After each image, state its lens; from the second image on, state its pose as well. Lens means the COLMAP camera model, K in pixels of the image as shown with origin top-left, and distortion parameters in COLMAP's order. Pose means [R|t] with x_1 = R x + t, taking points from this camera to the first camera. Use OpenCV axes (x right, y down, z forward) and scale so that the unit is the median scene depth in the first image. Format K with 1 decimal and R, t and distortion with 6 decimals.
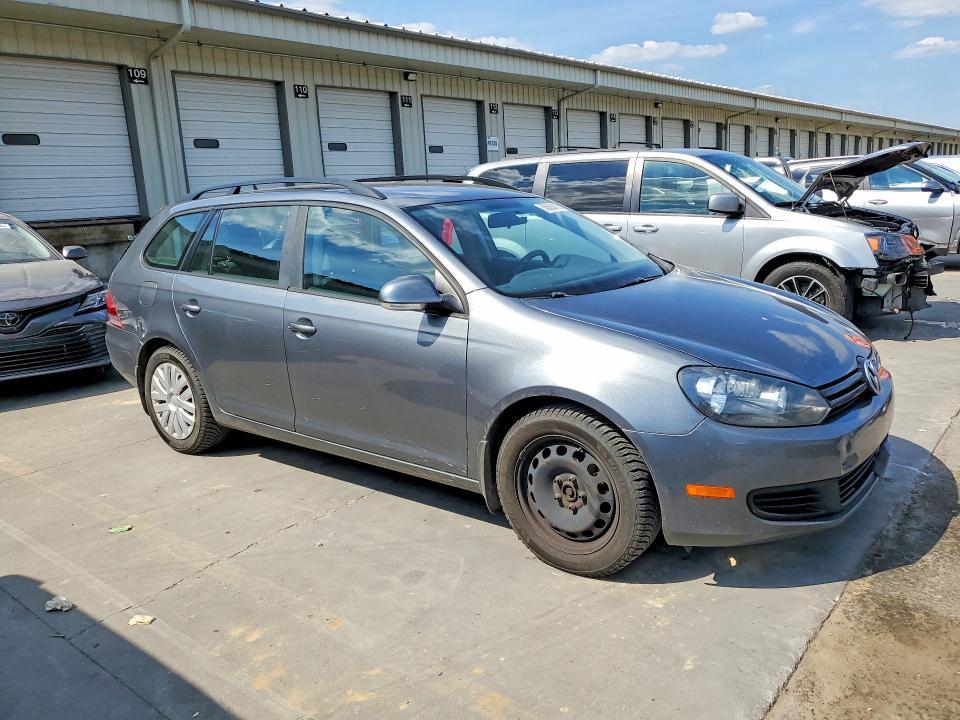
lens RADIAL K [[727.1, 0, 480.0], [0, 727.1, 360.0], [0, 0, 1]] dist [0.003592, 0.001759]
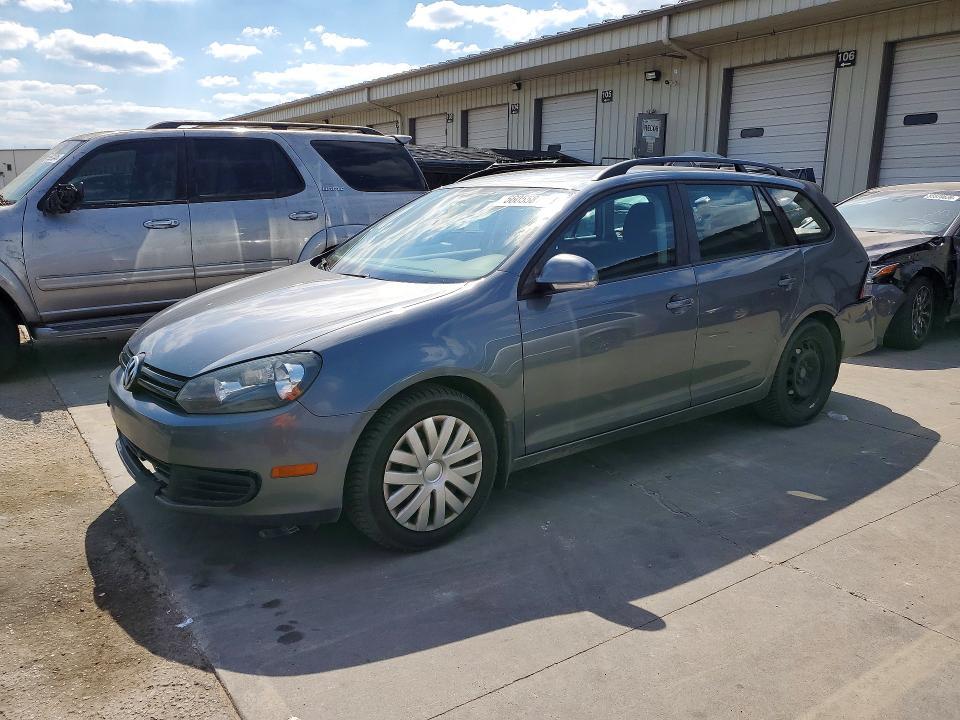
lens RADIAL K [[727.1, 0, 480.0], [0, 727.1, 360.0], [0, 0, 1]] dist [0.003592, 0.001759]
pose [[-0.241321, 0.257493, -0.935661, 0.787349], [-0.198411, 0.930698, 0.307300, -0.246213], [0.949946, 0.259804, -0.173508, 0.924739]]
